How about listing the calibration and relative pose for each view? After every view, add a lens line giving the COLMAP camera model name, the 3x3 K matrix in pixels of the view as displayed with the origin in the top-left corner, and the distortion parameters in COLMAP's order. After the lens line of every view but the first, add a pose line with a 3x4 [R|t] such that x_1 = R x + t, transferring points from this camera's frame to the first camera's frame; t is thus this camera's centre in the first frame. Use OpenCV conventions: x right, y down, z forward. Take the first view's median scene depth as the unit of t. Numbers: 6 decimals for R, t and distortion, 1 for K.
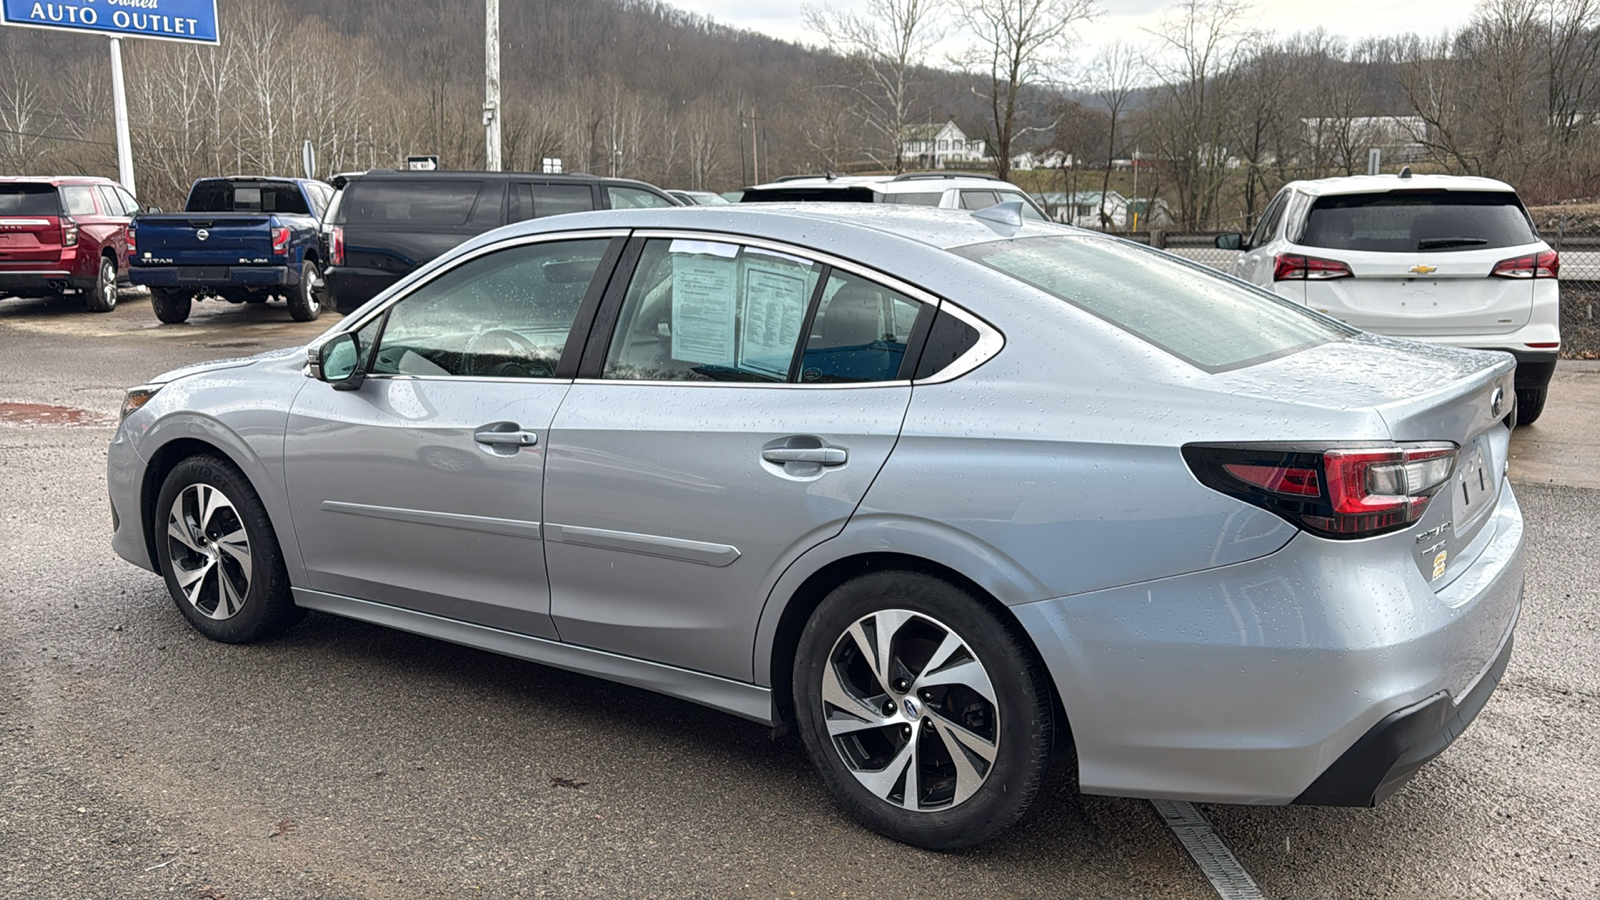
lens RADIAL K [[1382.1, 0, 804.4], [0, 1382.1, 453.9], [0, 0, 1]] dist [0.126425, -0.215169]
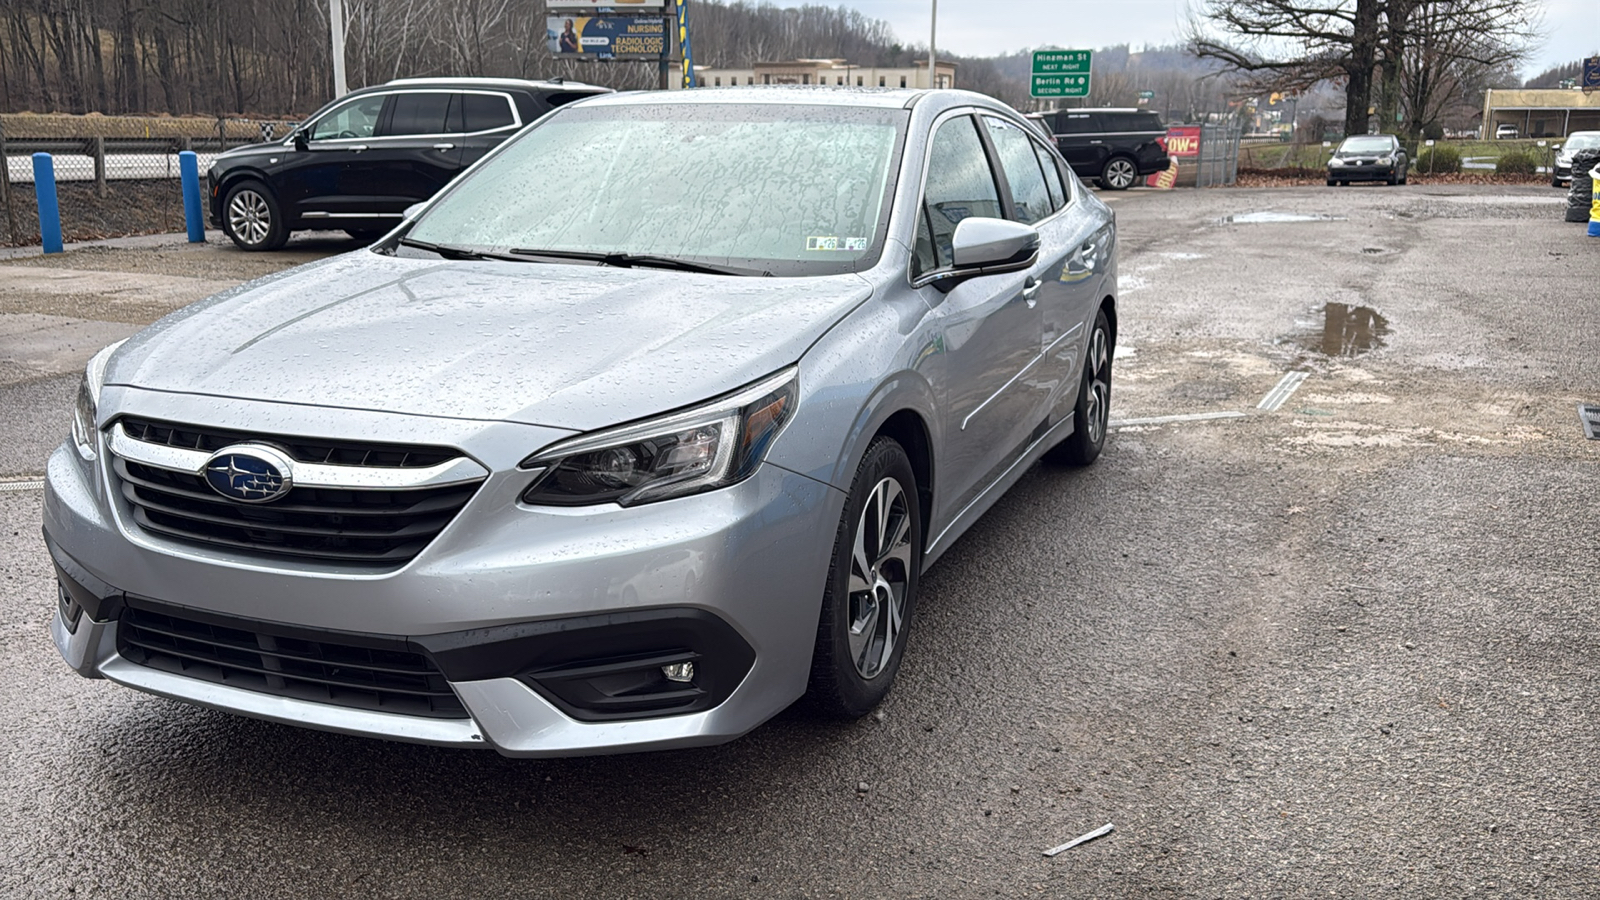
lens RADIAL K [[1382.1, 0, 809.5], [0, 1382.1, 458.5], [0, 0, 1]] dist [0.126425, -0.215169]
pose [[-0.234016, -0.218132, 0.947447, -0.581062], [0.160497, 0.952468, 0.258930, -0.092829], [-0.958894, 0.212656, -0.187883, 0.637225]]
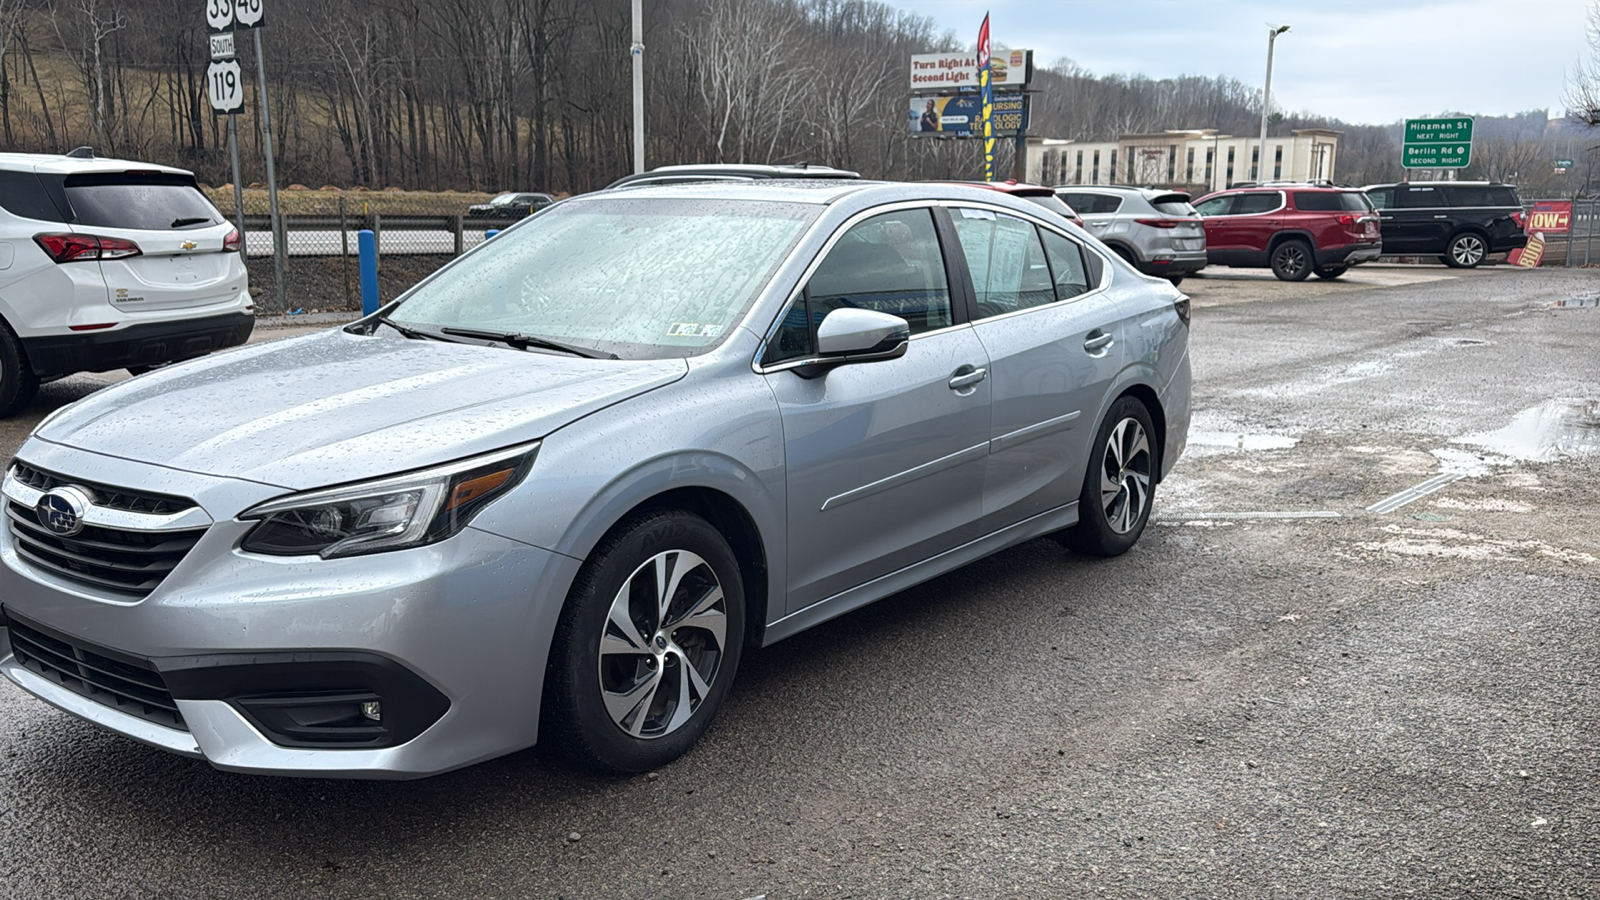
lens RADIAL K [[1382.1, 0, 810.1], [0, 1382.1, 460.0], [0, 0, 1]] dist [0.126425, -0.215169]
pose [[0.029165, -0.176534, 0.983862, -0.620369], [0.164313, 0.971738, 0.169488, -0.074106], [-0.985977, 0.156719, 0.057348, 0.481765]]
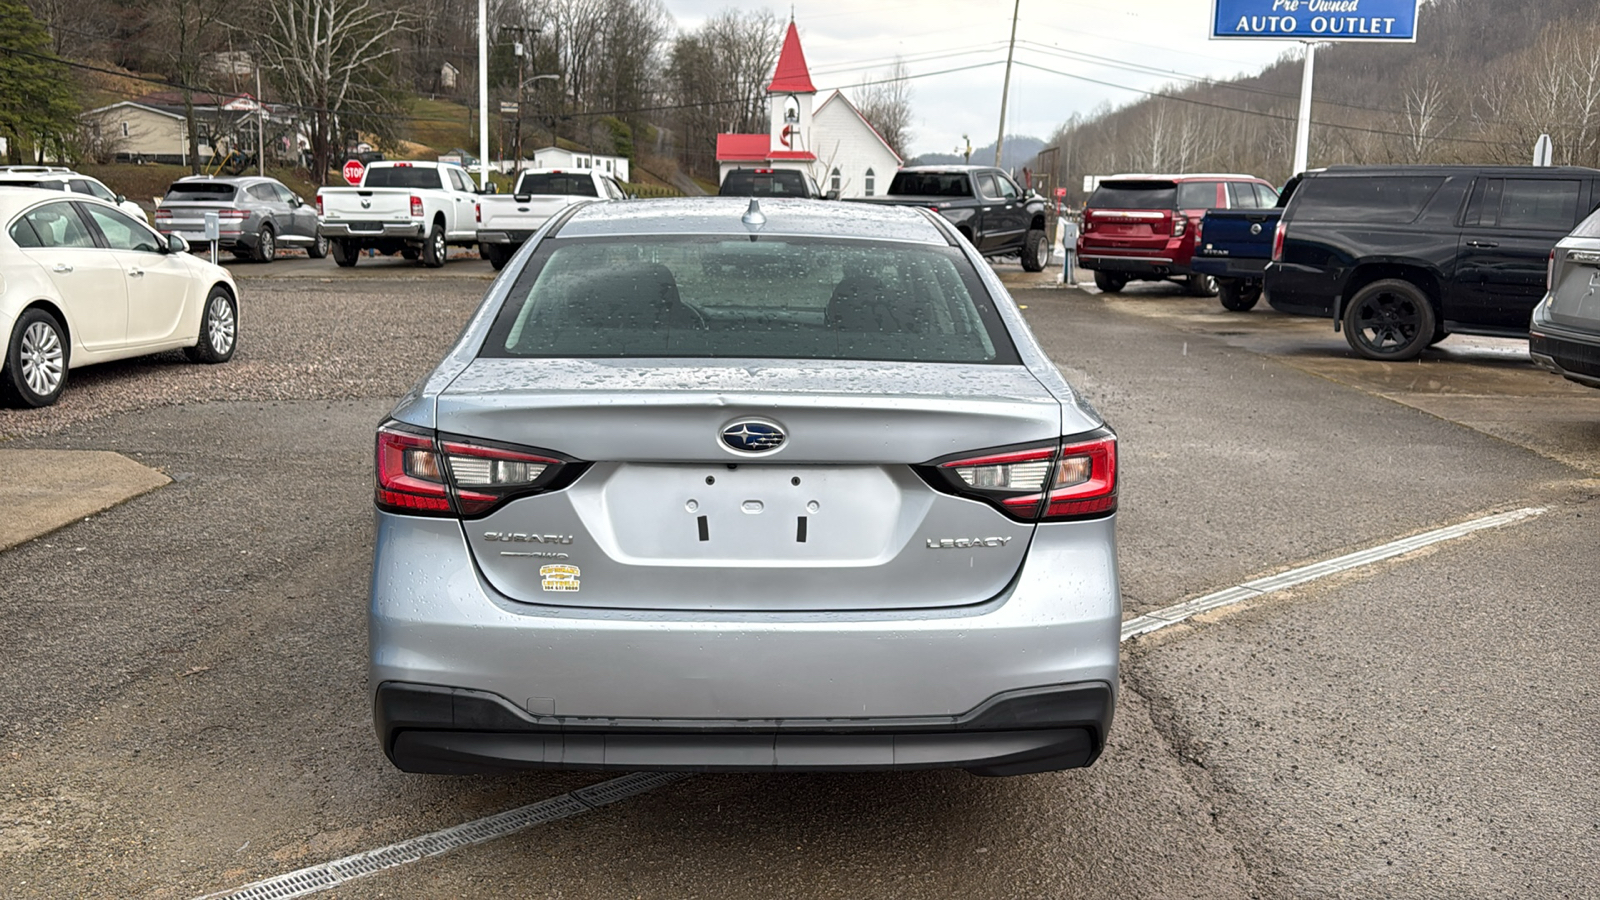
lens RADIAL K [[1382.1, 0, 813.9], [0, 1382.1, 457.6], [0, 0, 1]] dist [0.126425, -0.215169]
pose [[0.605133, 0.159498, -0.779983, 0.418207], [-0.155805, 0.984507, 0.080442, -0.035748], [0.780729, 0.072847, 0.620608, 0.178431]]
